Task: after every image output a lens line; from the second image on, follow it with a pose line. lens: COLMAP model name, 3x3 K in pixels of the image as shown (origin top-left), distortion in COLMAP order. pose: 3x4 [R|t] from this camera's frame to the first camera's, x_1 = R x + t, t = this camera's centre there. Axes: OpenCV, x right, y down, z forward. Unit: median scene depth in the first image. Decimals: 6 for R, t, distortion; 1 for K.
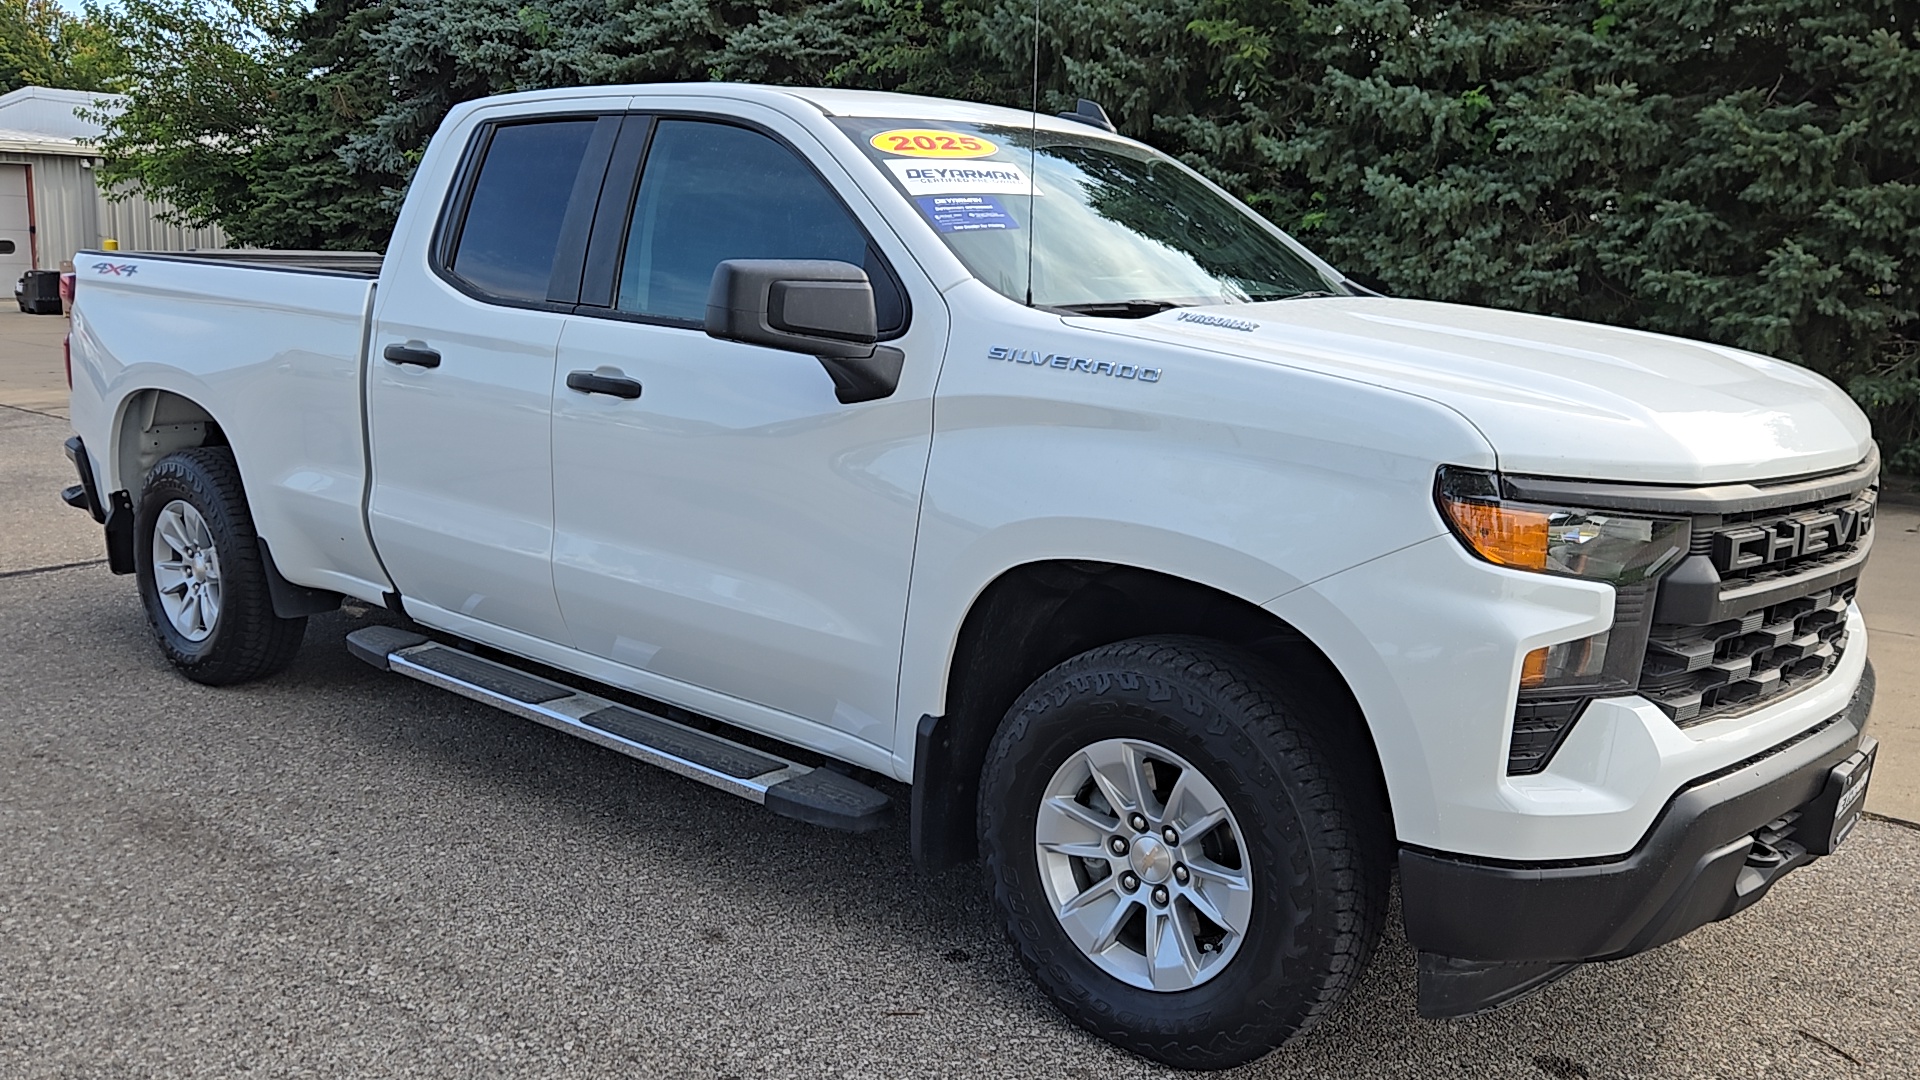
lens RADIAL K [[1601.1, 0, 954.1], [0, 1601.1, 537.8], [0, 0, 1]] dist [0.012010, -0.012141]
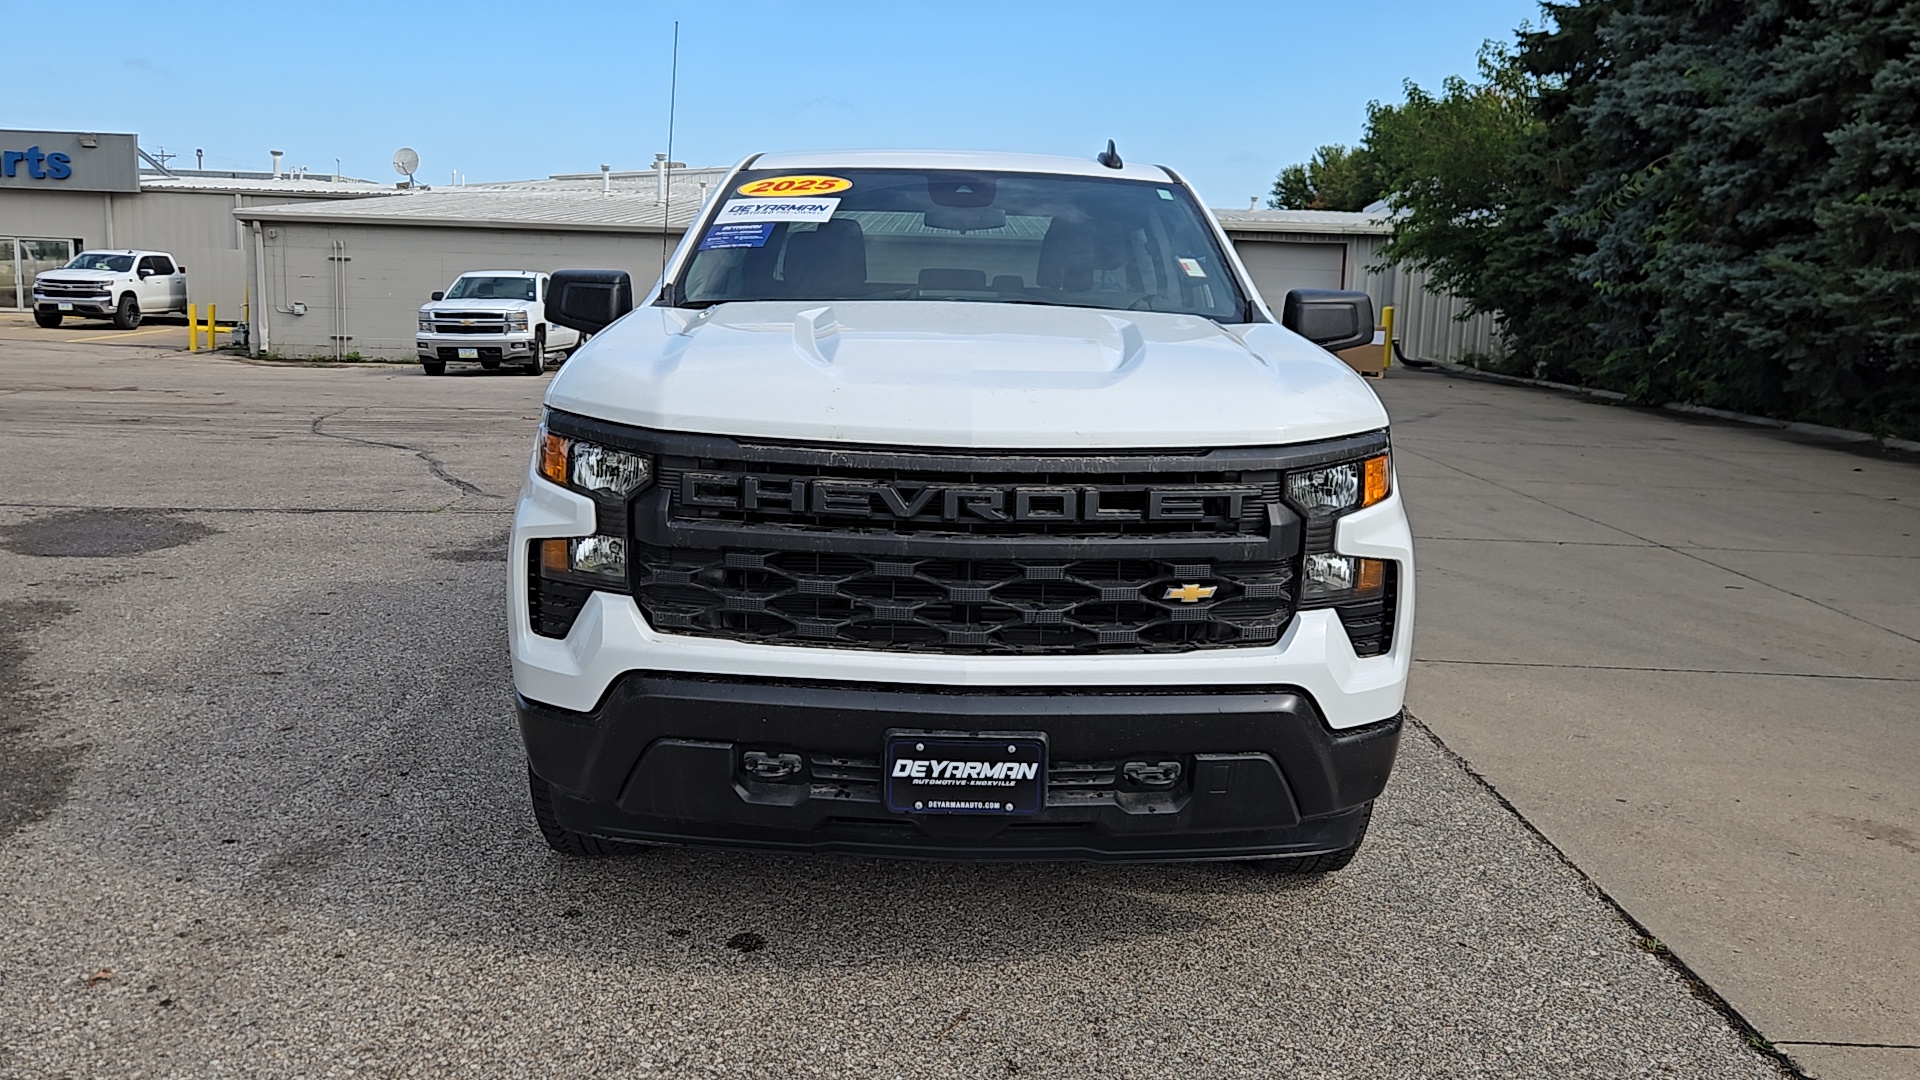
lens RADIAL K [[1601.1, 0, 957.3], [0, 1601.1, 547.2], [0, 0, 1]] dist [0.012010, -0.012141]
pose [[0.654025, 0.114038, -0.747828, 0.942744], [-0.144560, 0.989195, 0.024418, -0.003060], [0.742532, 0.092136, 0.663444, 0.215691]]
